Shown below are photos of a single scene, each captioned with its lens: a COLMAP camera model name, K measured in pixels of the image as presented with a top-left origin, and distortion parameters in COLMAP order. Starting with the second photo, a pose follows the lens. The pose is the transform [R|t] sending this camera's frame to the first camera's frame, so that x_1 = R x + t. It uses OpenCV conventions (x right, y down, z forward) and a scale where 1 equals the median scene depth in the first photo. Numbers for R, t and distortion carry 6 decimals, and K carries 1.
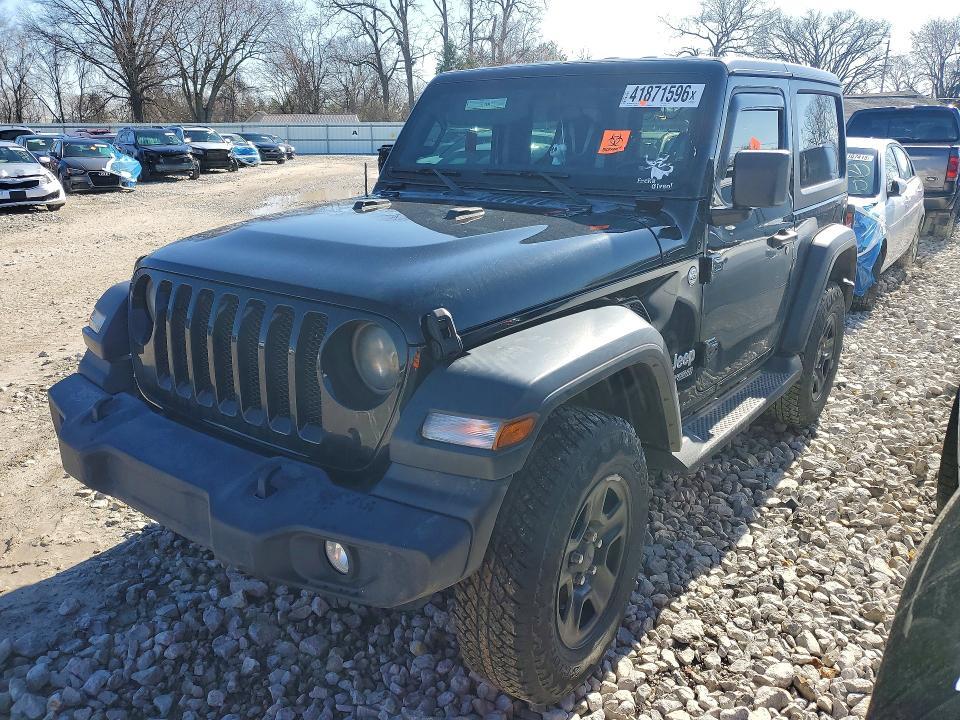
lens RADIAL K [[789.3, 0, 480.0], [0, 789.3, 360.0], [0, 0, 1]] dist [0.011318, 0.017884]
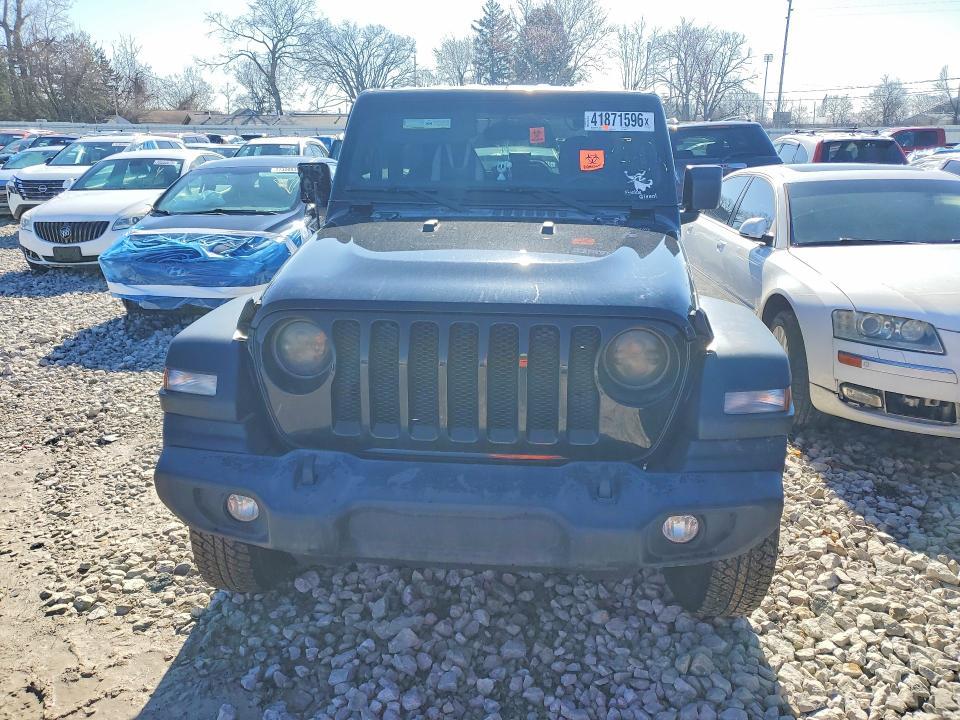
lens RADIAL K [[796.2, 0, 480.0], [0, 796.2, 360.0], [0, 0, 1]] dist [0.019009, -0.002521]
pose [[0.830674, -0.150346, 0.536076, -0.567827], [0.151757, 0.987533, 0.041806, -0.050077], [-0.535678, 0.046626, 0.843134, 0.090299]]
